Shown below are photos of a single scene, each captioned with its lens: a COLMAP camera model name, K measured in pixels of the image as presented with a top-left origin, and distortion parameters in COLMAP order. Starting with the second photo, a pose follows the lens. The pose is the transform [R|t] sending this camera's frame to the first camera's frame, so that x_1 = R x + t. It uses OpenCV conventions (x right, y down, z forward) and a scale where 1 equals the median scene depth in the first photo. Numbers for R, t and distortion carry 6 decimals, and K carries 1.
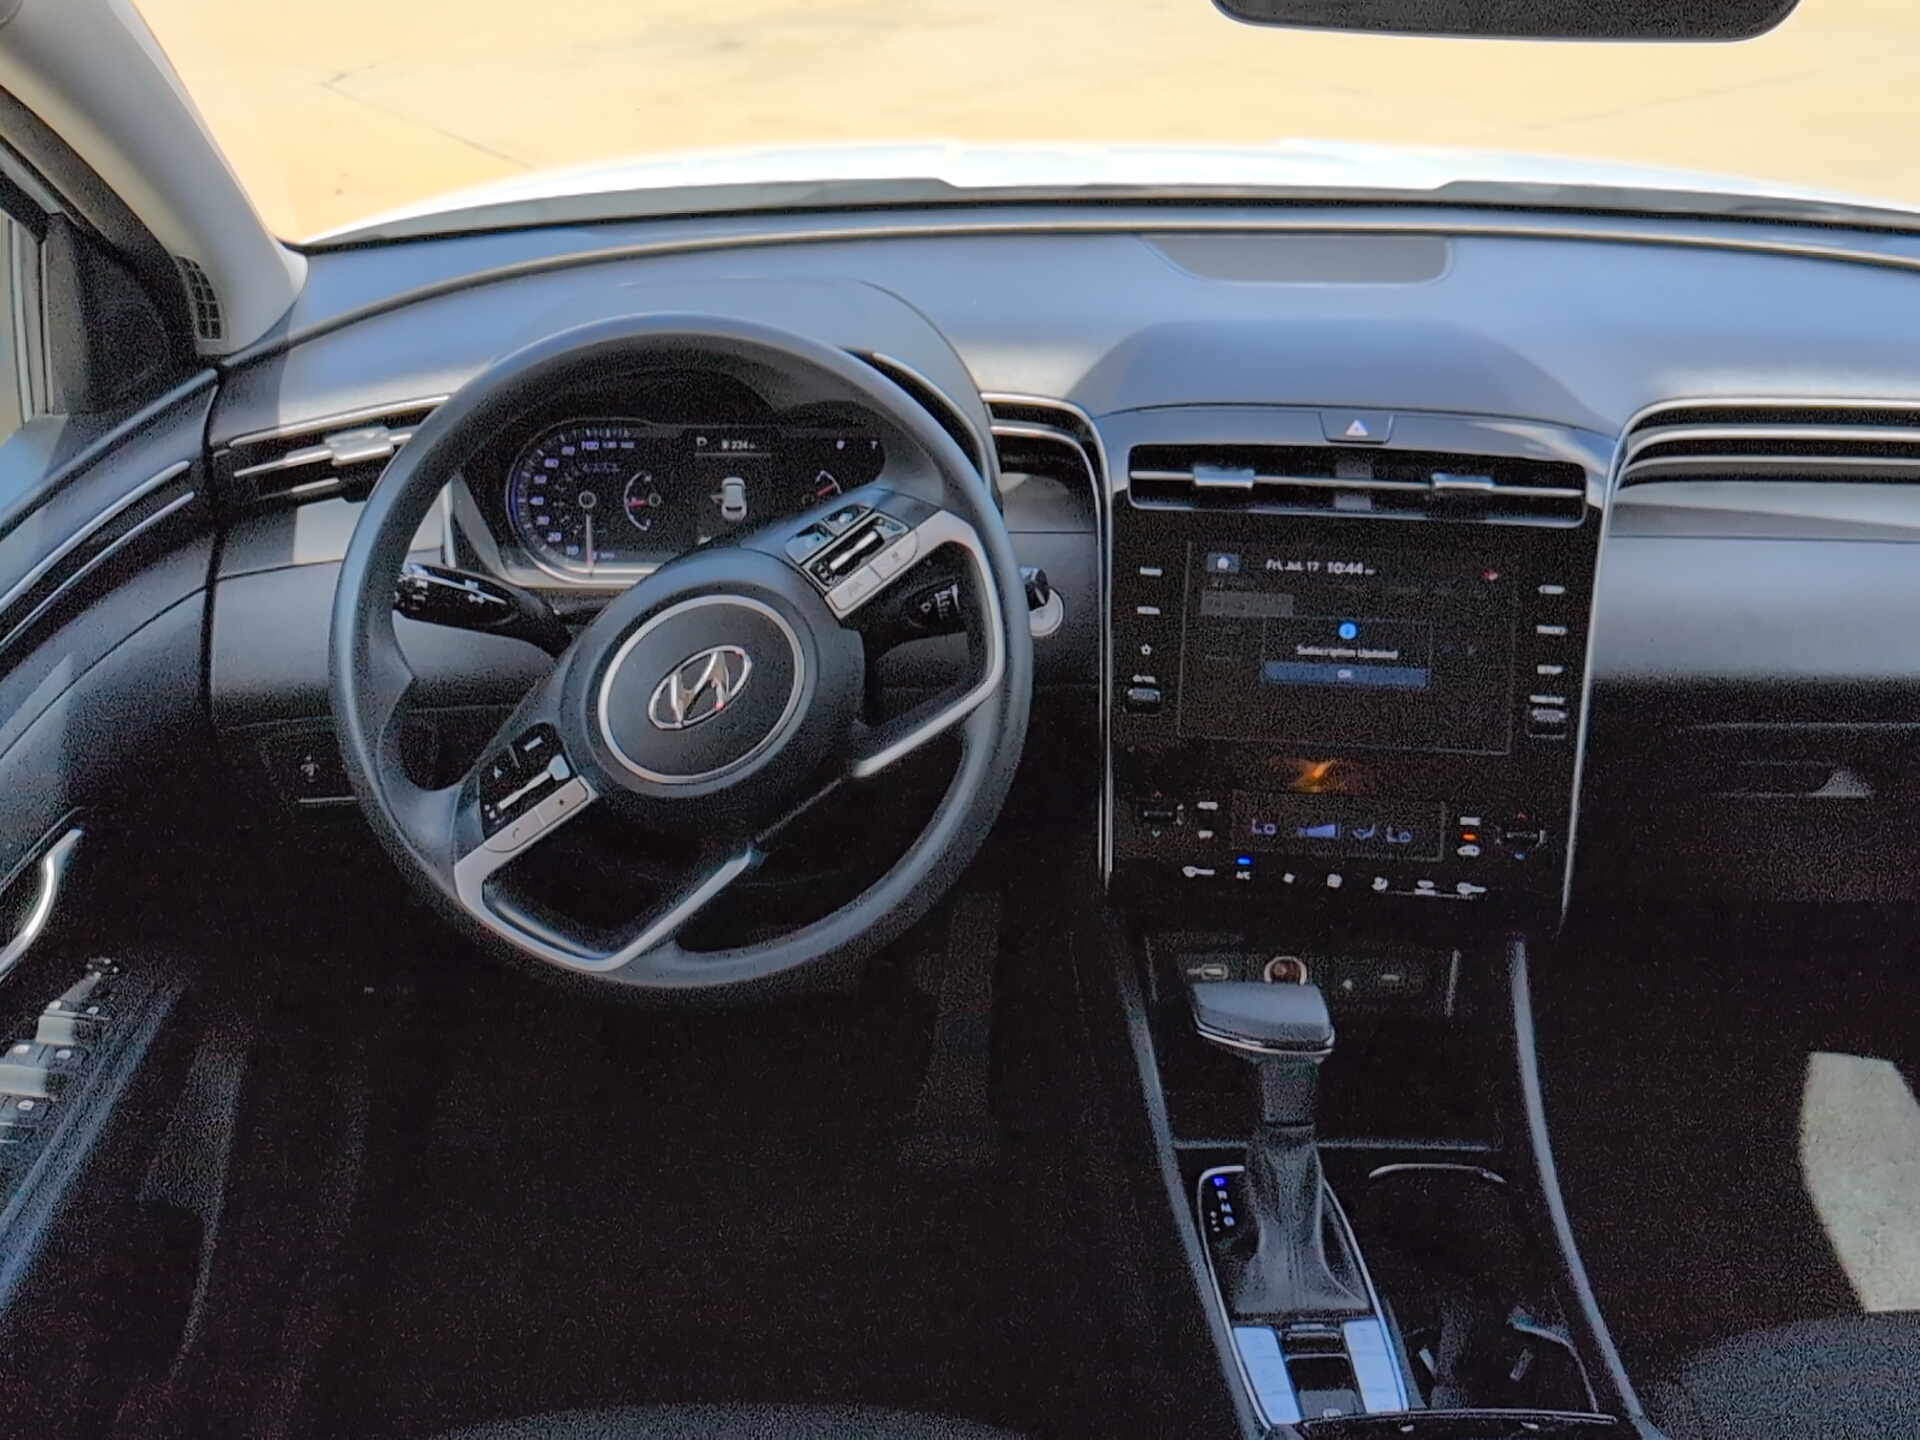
lens RADIAL K [[1812.6, 0, 949.0], [0, 1812.6, 716.9], [0, 0, 1]] dist [0.064981, -0.205011]
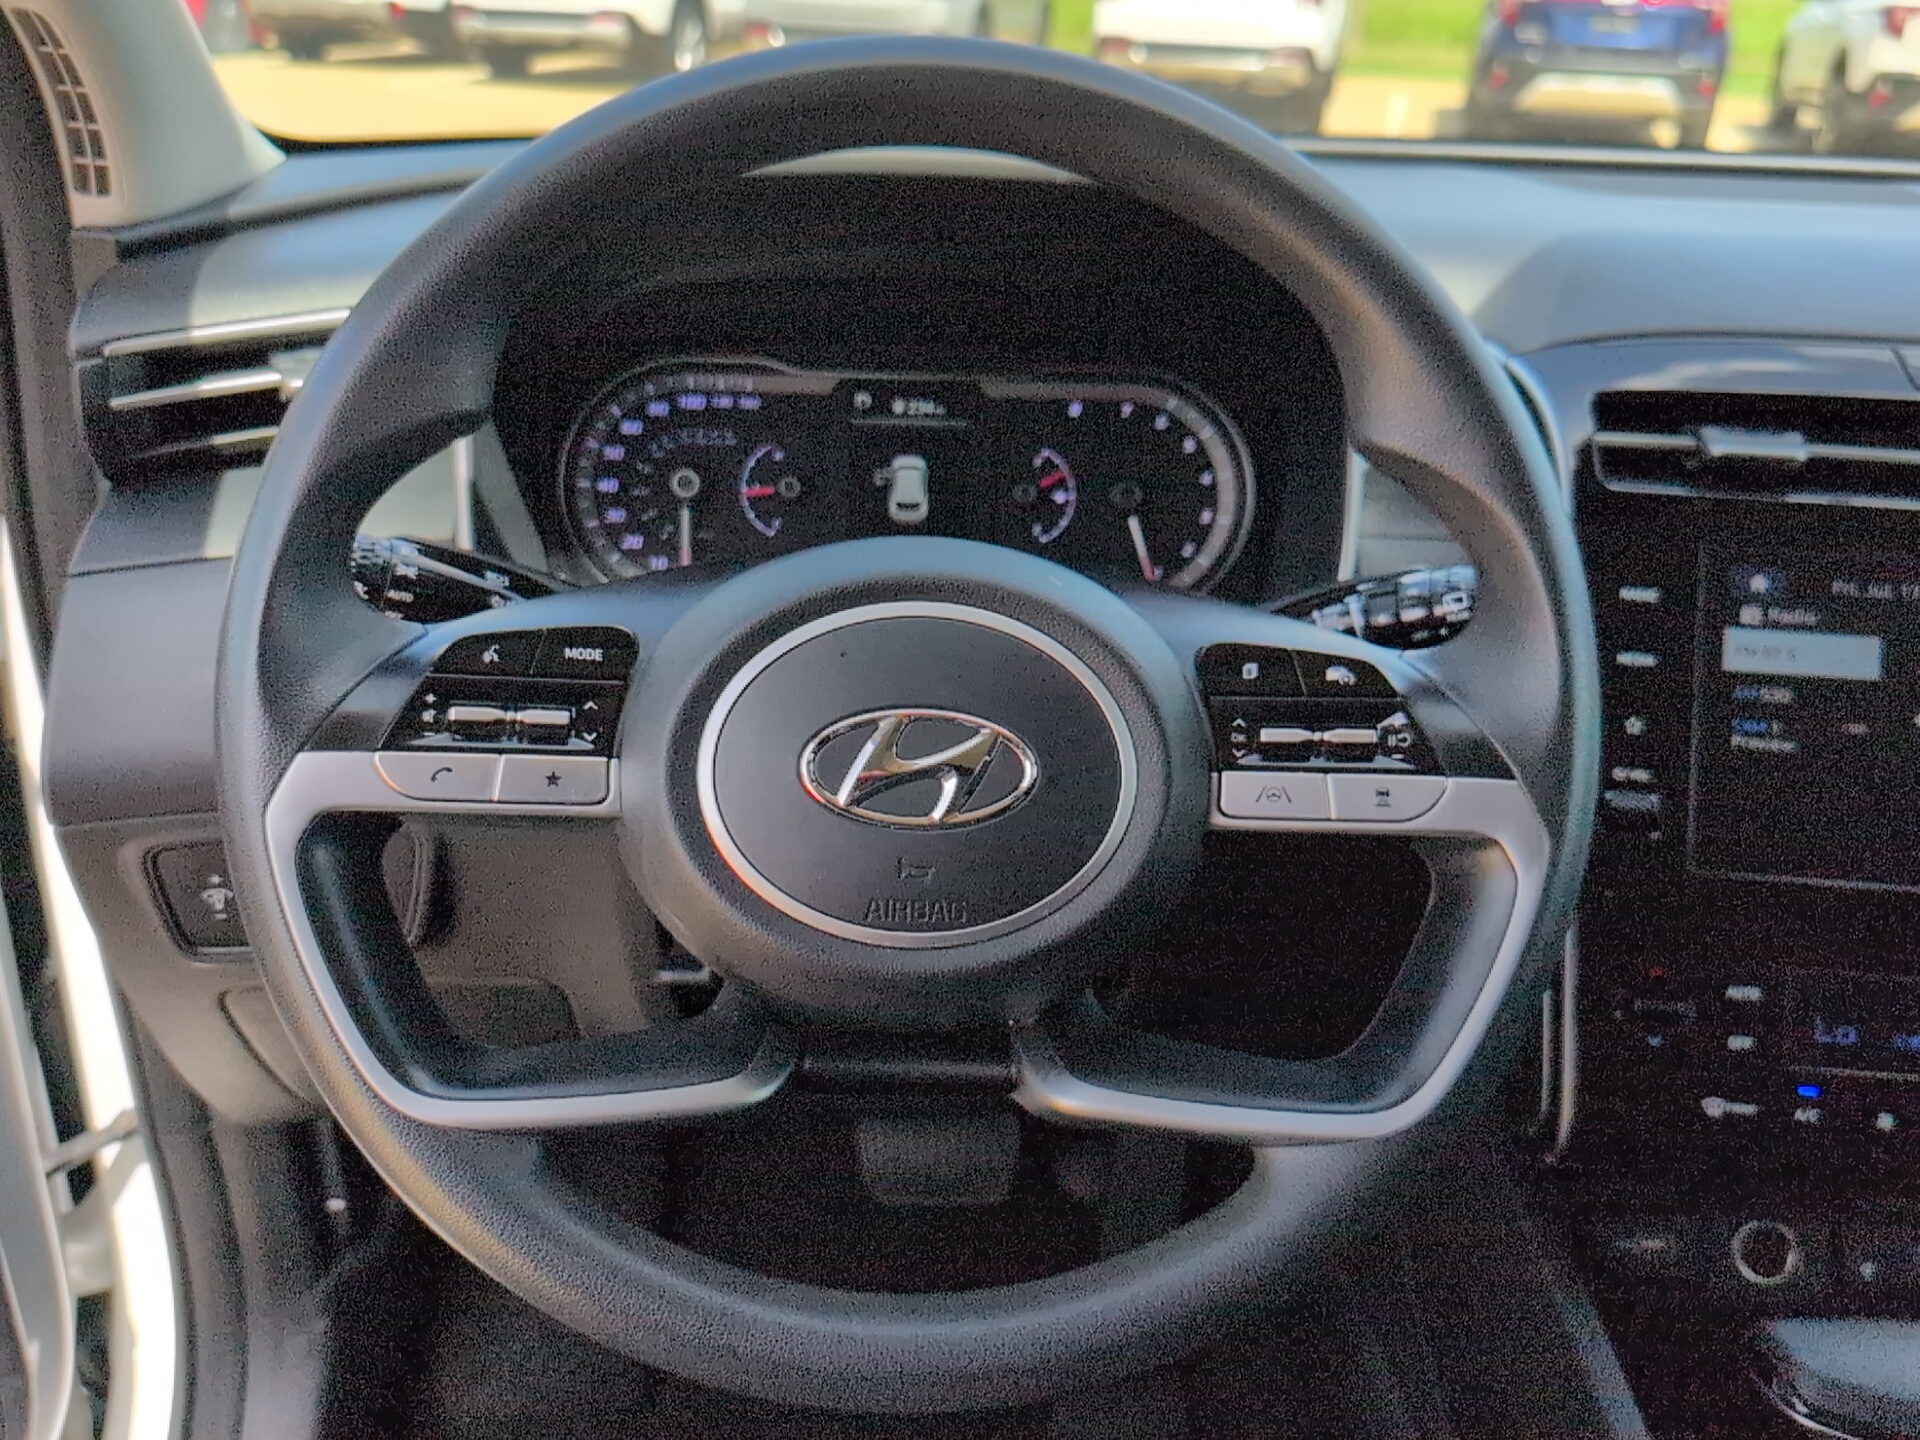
lens RADIAL K [[1620.7, 0, 960.4], [0, 1620.7, 718.1], [0, 0, 1]] dist [-0.003425, 0.001882]
pose [[0.999684, 0.021173, 0.013576, -0.117714], [-0.020206, 0.997495, -0.067795, 0.000902], [-0.014978, 0.067499, 0.997607, 0.471023]]
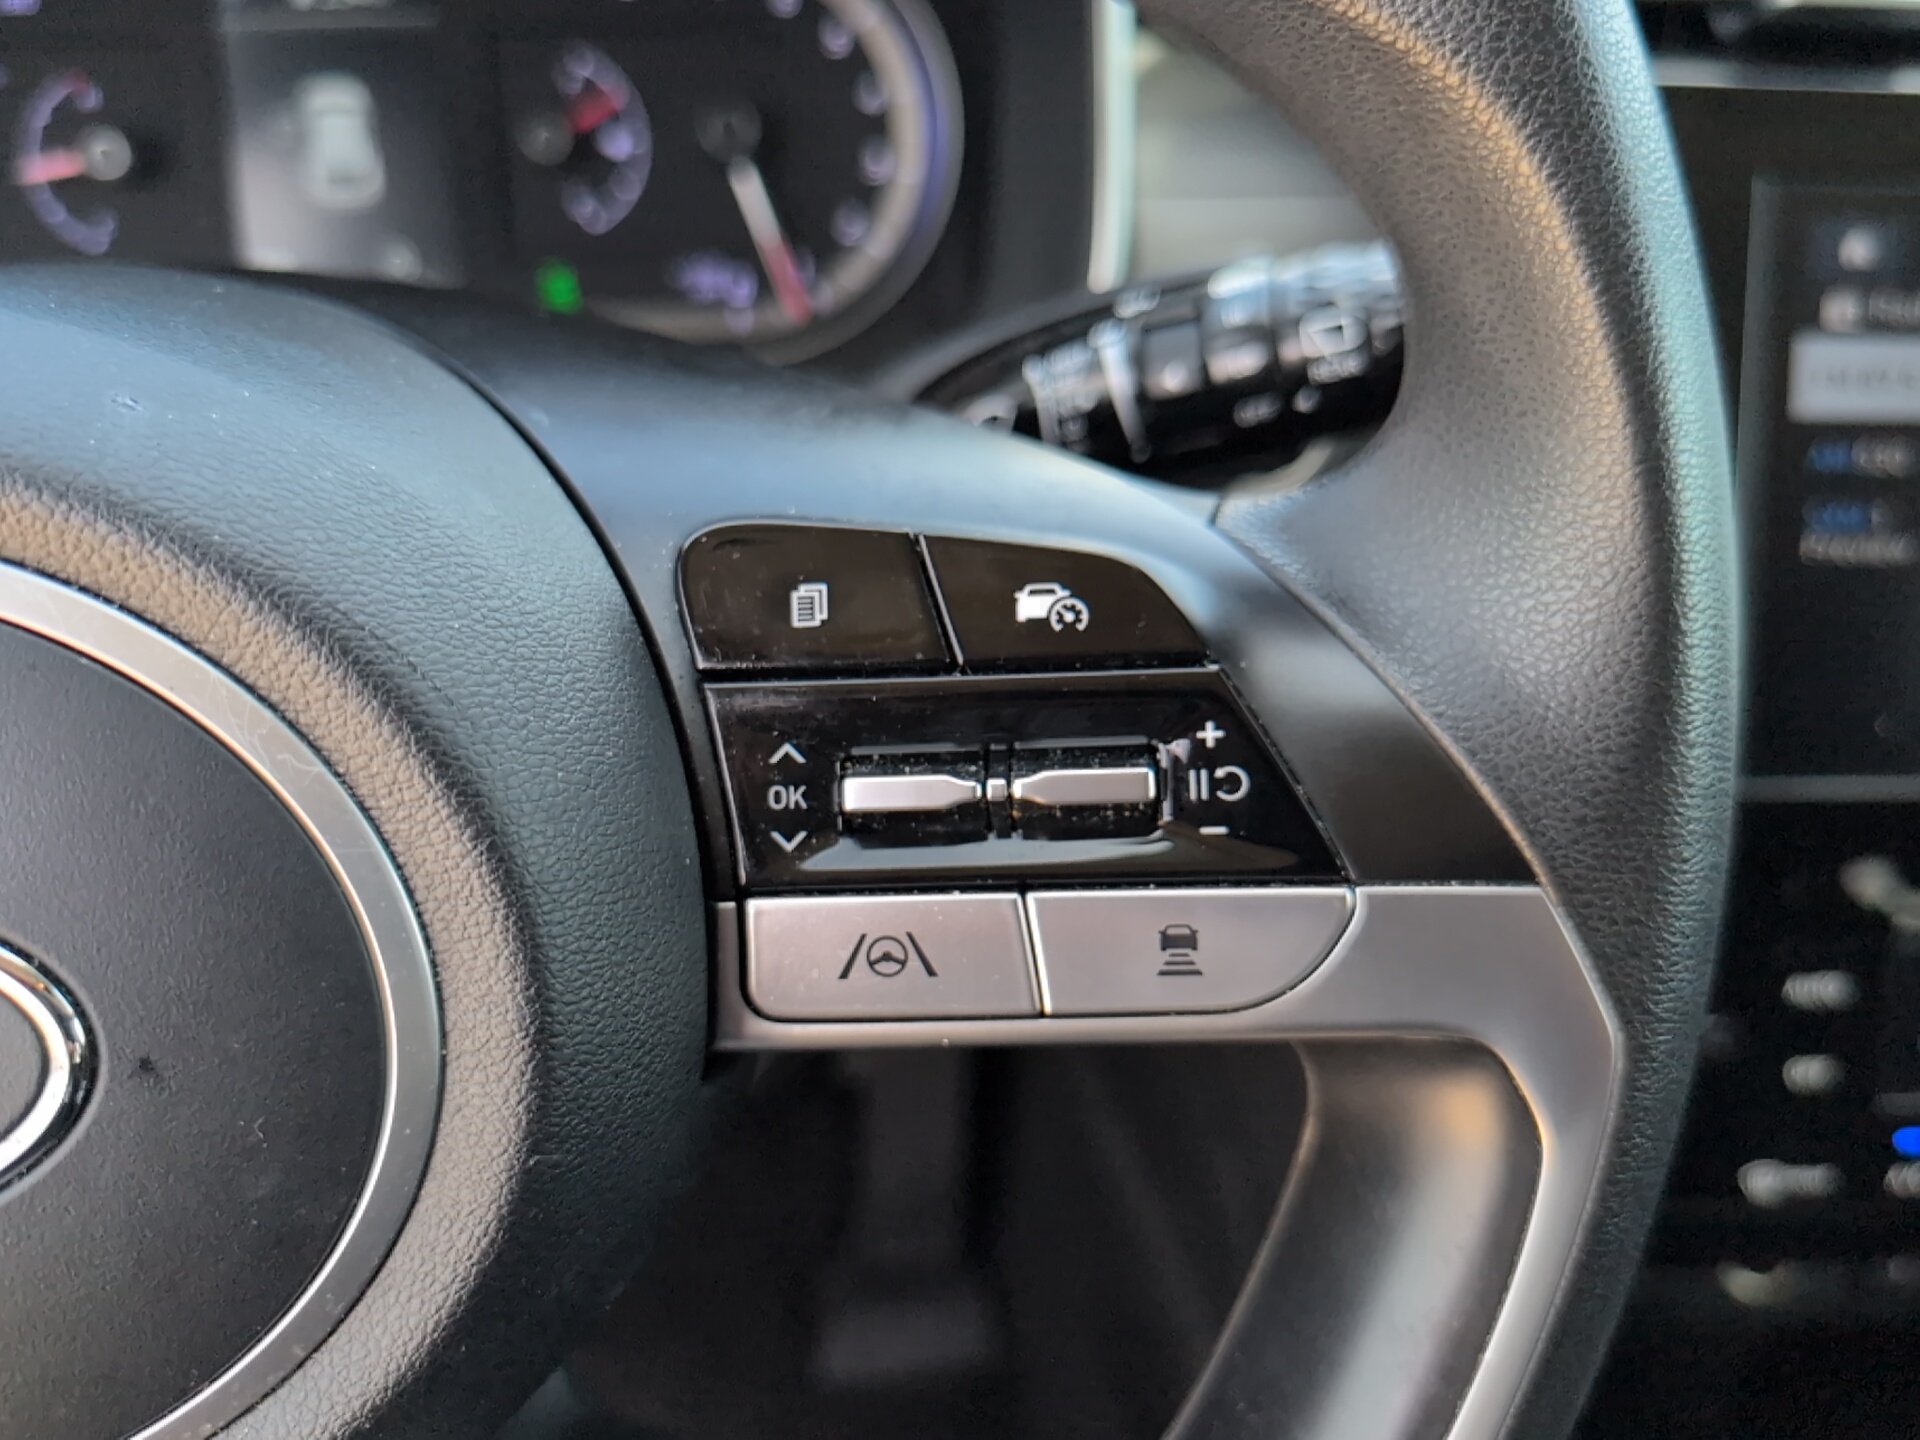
lens RADIAL K [[1602.2, 0, 963.2], [0, 1602.2, 717.2], [0, 0, 1]] dist [-0.050512, -0.002822]
pose [[0.991238, -0.069631, 0.112243, -0.042486], [0.053749, 0.988863, 0.138783, -0.049594], [-0.120657, -0.131534, 0.983941, 0.730365]]
